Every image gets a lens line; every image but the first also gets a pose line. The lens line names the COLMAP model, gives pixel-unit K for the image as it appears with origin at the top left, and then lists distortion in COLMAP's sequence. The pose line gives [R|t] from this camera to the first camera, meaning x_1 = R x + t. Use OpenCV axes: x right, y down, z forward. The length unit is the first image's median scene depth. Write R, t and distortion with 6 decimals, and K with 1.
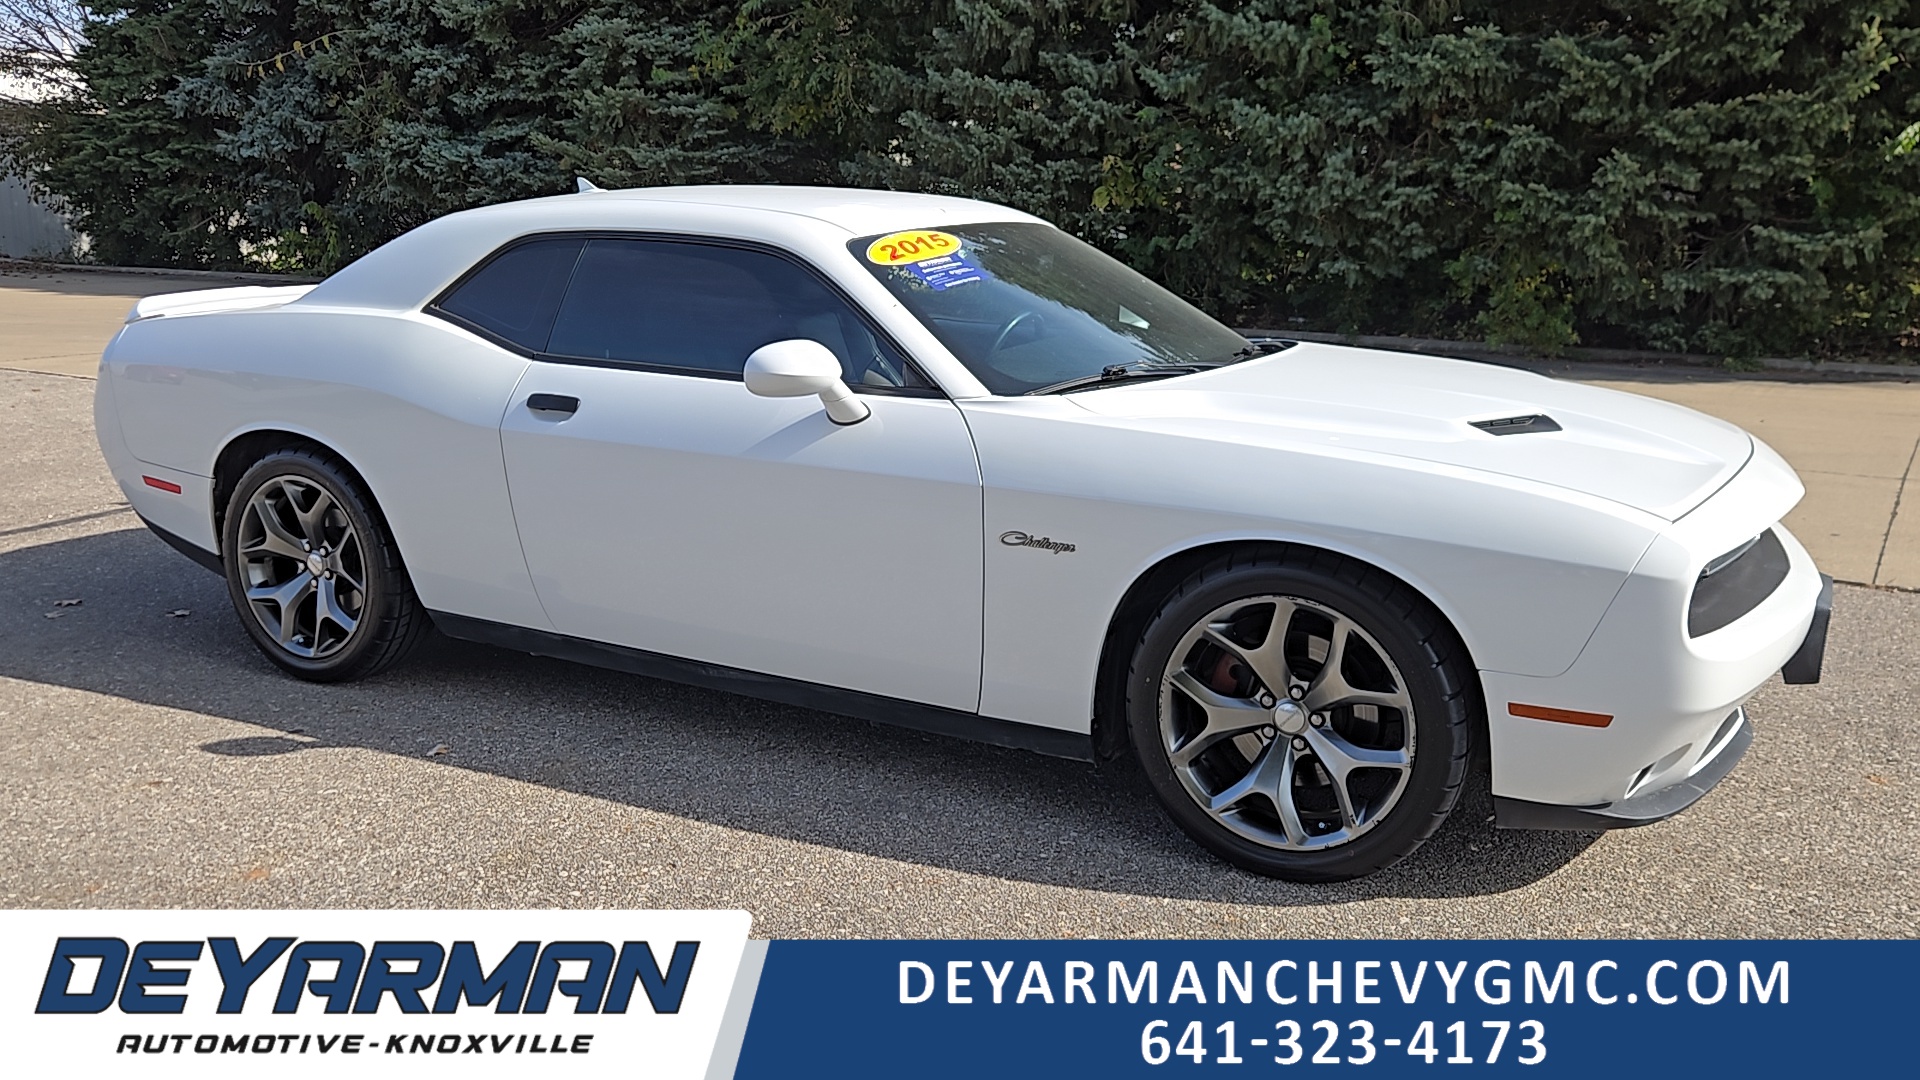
lens RADIAL K [[1589.2, 0, 951.4], [0, 1589.2, 542.7], [0, 0, 1]] dist [0.005625, 0.003295]
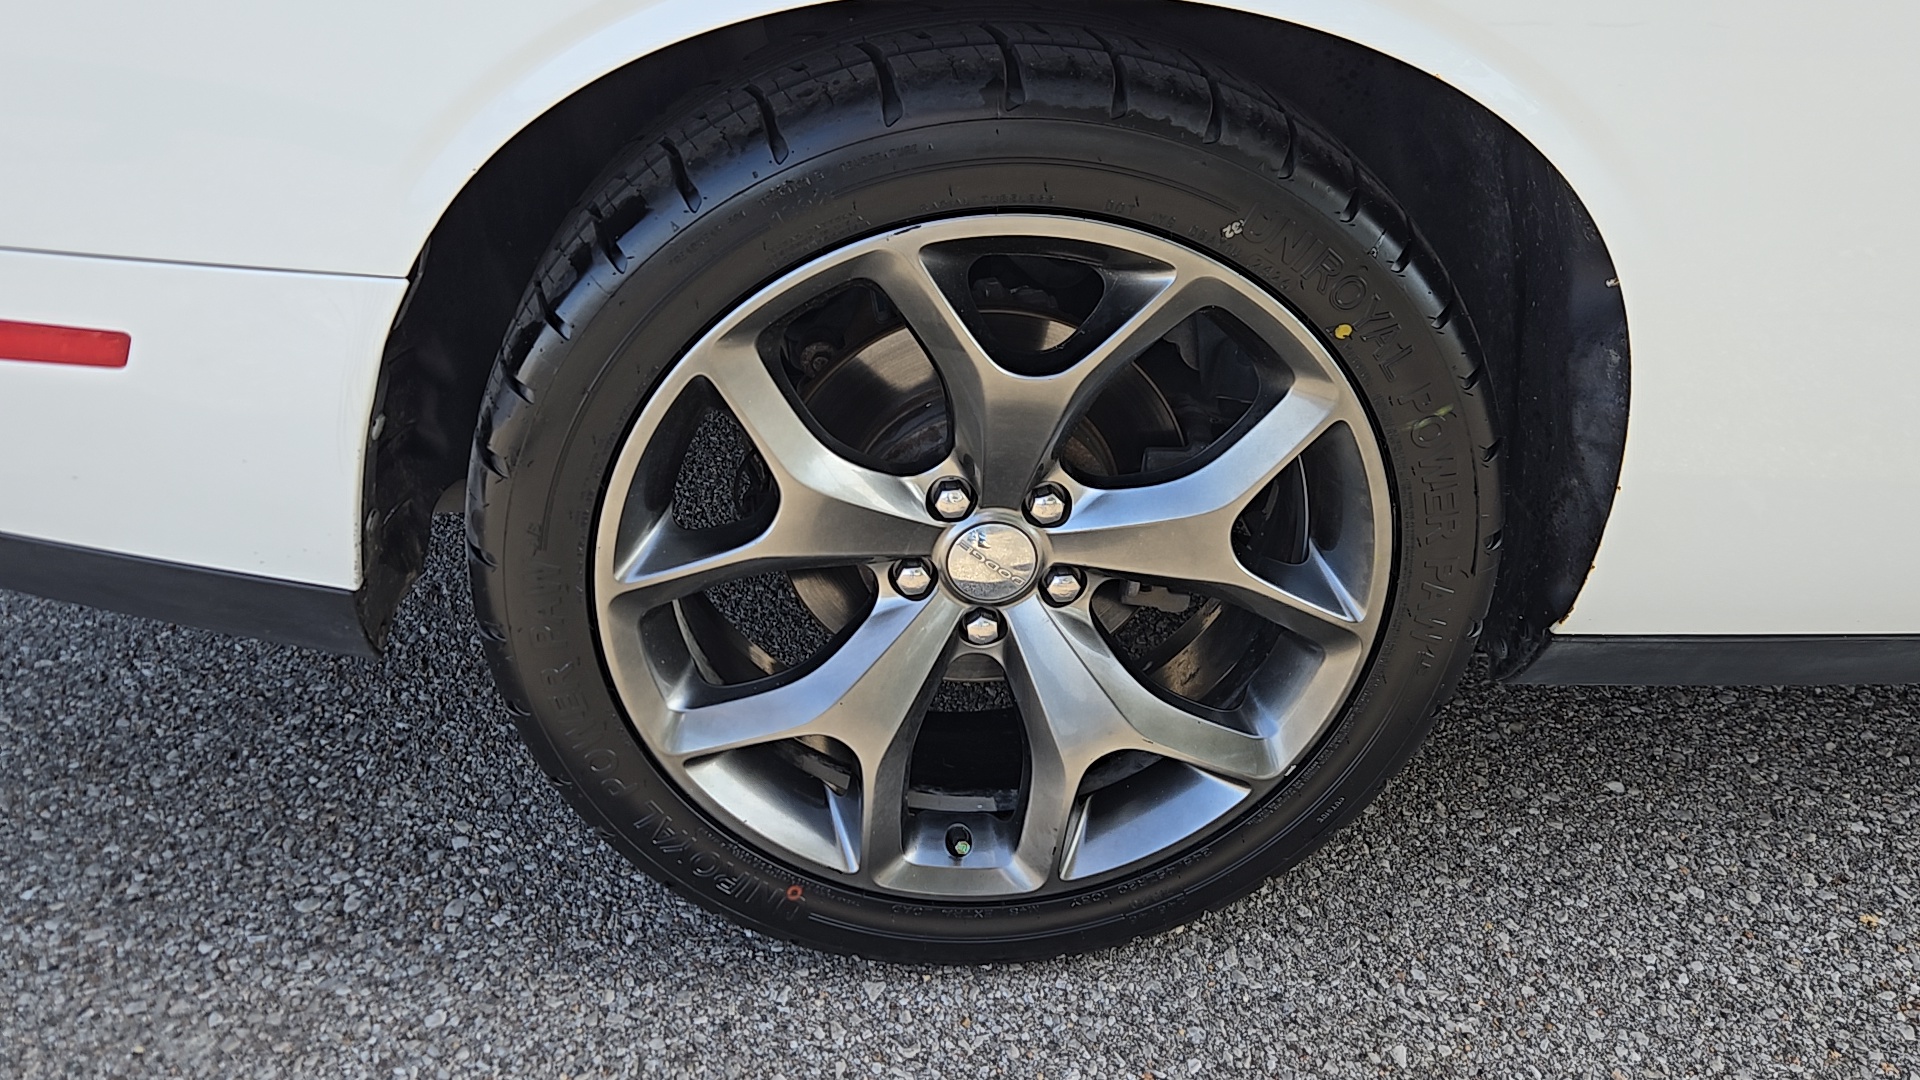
lens RADIAL K [[1589.2, 0, 951.4], [0, 1589.2, 542.7], [0, 0, 1]] dist [0.005625, 0.003295]
pose [[0.846146, -0.264765, 0.462532, -0.190696], [0.091202, 0.927003, 0.363796, -0.028431], [-0.525089, -0.265641, 0.808527, 0.299501]]
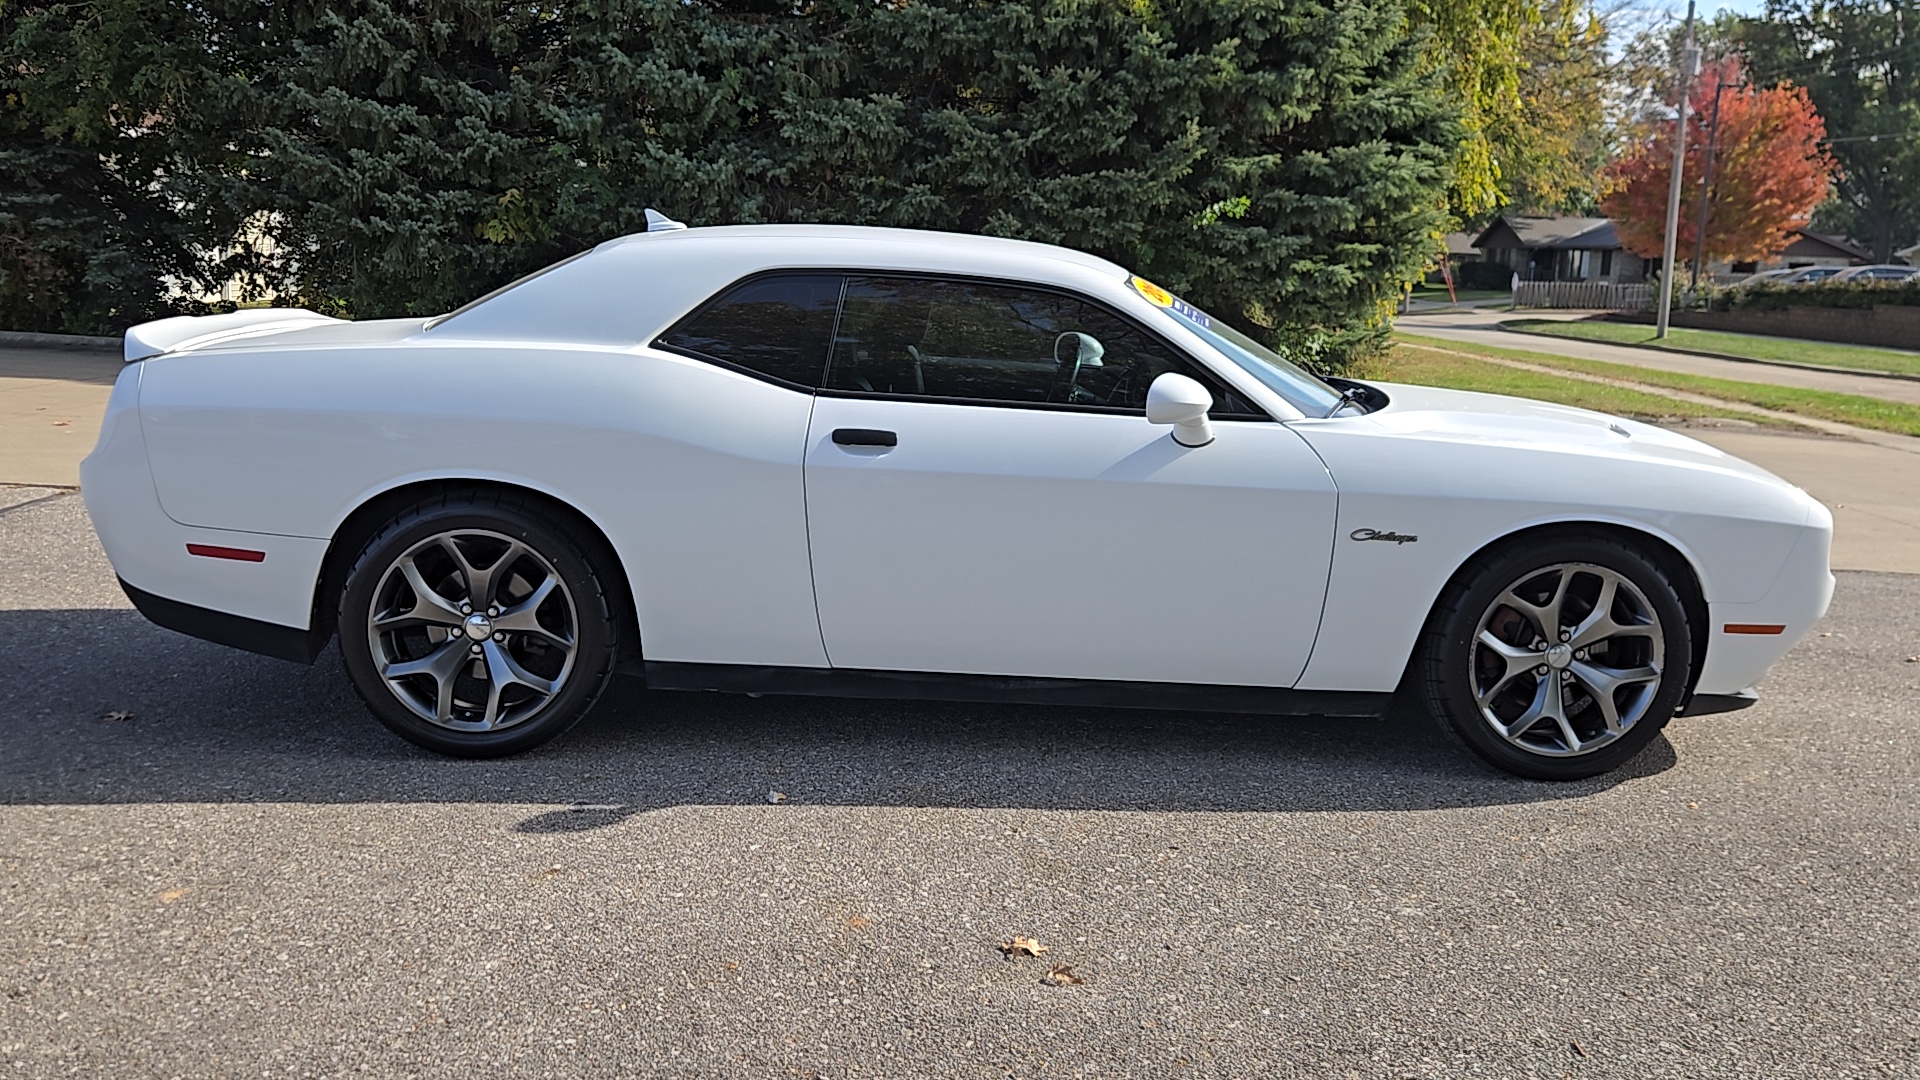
lens RADIAL K [[1589.2, 0, 951.4], [0, 1589.2, 542.7], [0, 0, 1]] dist [0.005625, 0.003295]
pose [[0.851982, -0.061719, 0.519921, -0.235147], [0.073305, 0.997308, -0.001733, -0.004794], [-0.518414, 0.039590, 0.854213, 0.034786]]
